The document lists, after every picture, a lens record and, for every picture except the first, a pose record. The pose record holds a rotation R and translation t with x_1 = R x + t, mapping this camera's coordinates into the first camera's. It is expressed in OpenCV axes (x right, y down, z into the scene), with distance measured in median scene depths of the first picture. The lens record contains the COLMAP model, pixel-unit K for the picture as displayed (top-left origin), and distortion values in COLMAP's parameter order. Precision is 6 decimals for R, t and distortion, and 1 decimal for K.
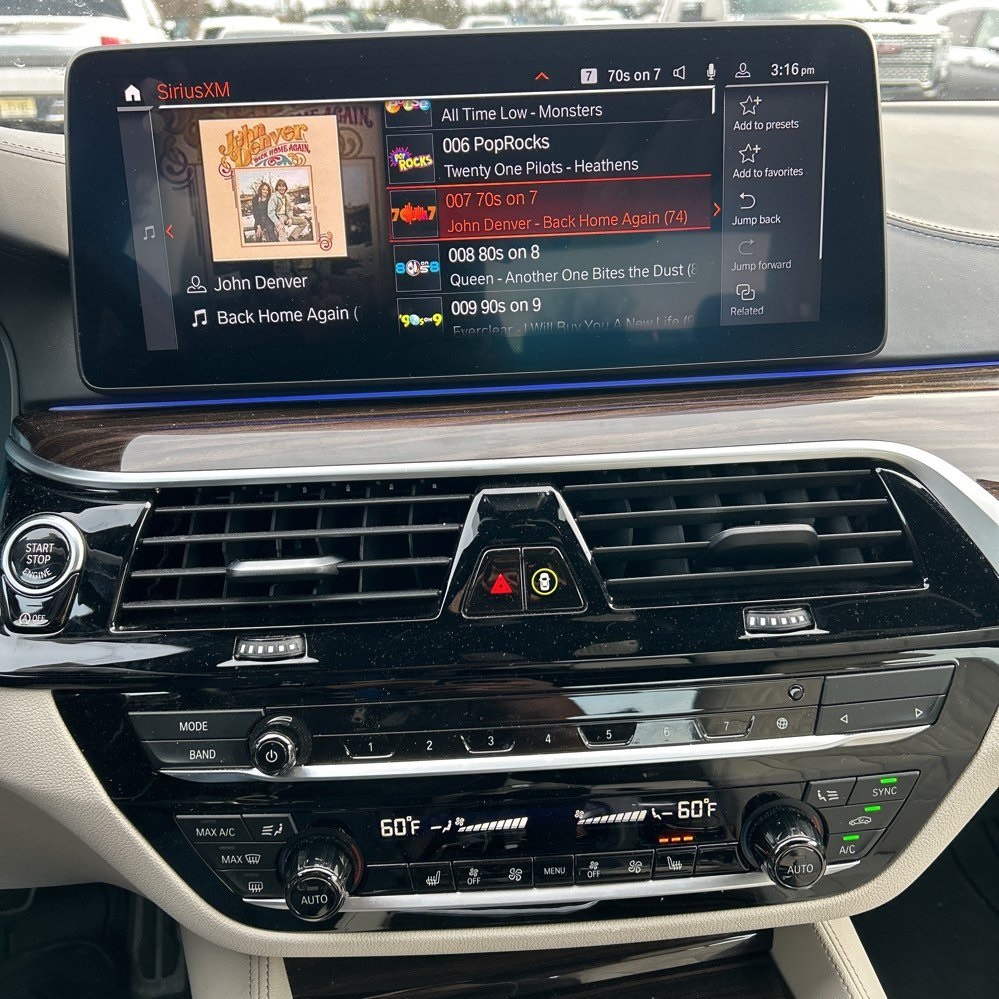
lens RADIAL K [[1007.9, 0, 499.5], [0, 1007.9, 499.5], [0, 0, 1]] dist [0.020311, 0.009525]
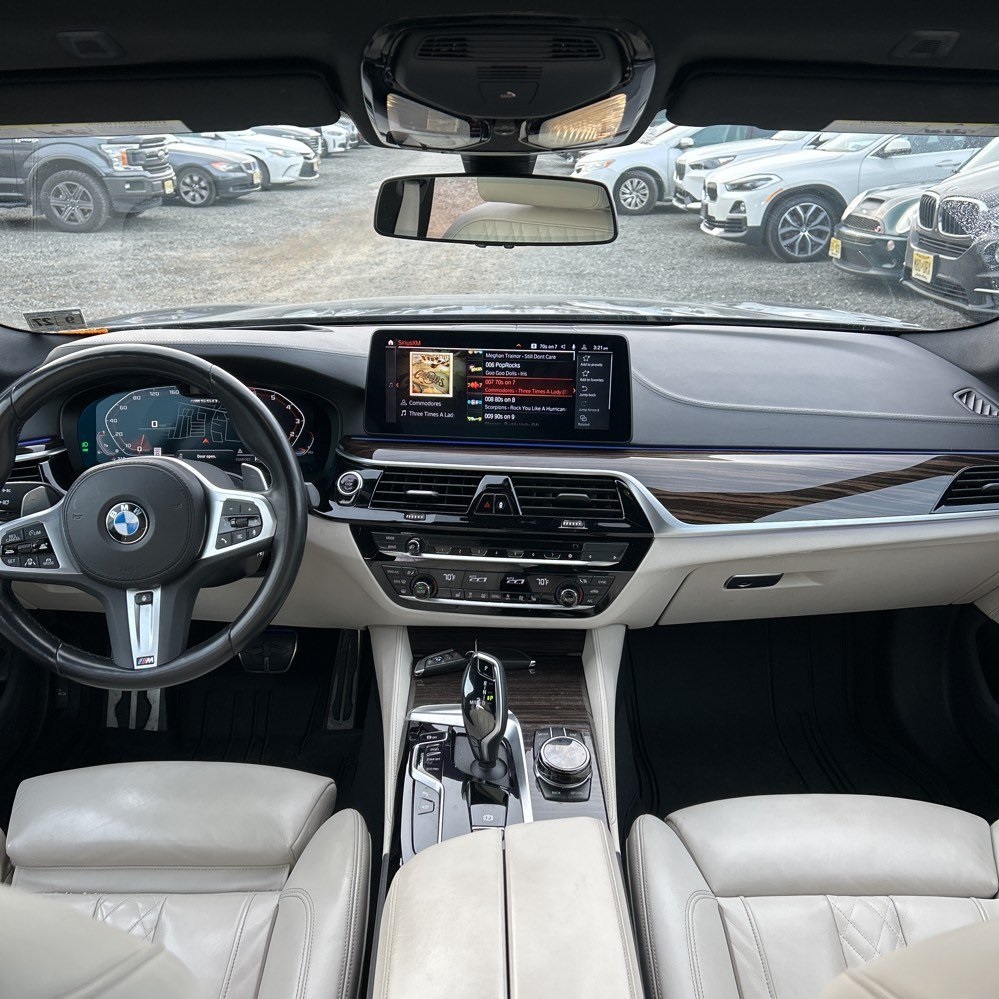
lens RADIAL K [[1010.7, 0, 499.5], [0, 1010.7, 499.5], [0, 0, 1]] dist [0.003237, 0.009909]
pose [[0.983672, 0.089961, -0.155875, 0.506748], [-0.097377, 0.994419, -0.040599, 0.183667], [0.151353, 0.055115, 0.986942, -2.033203]]
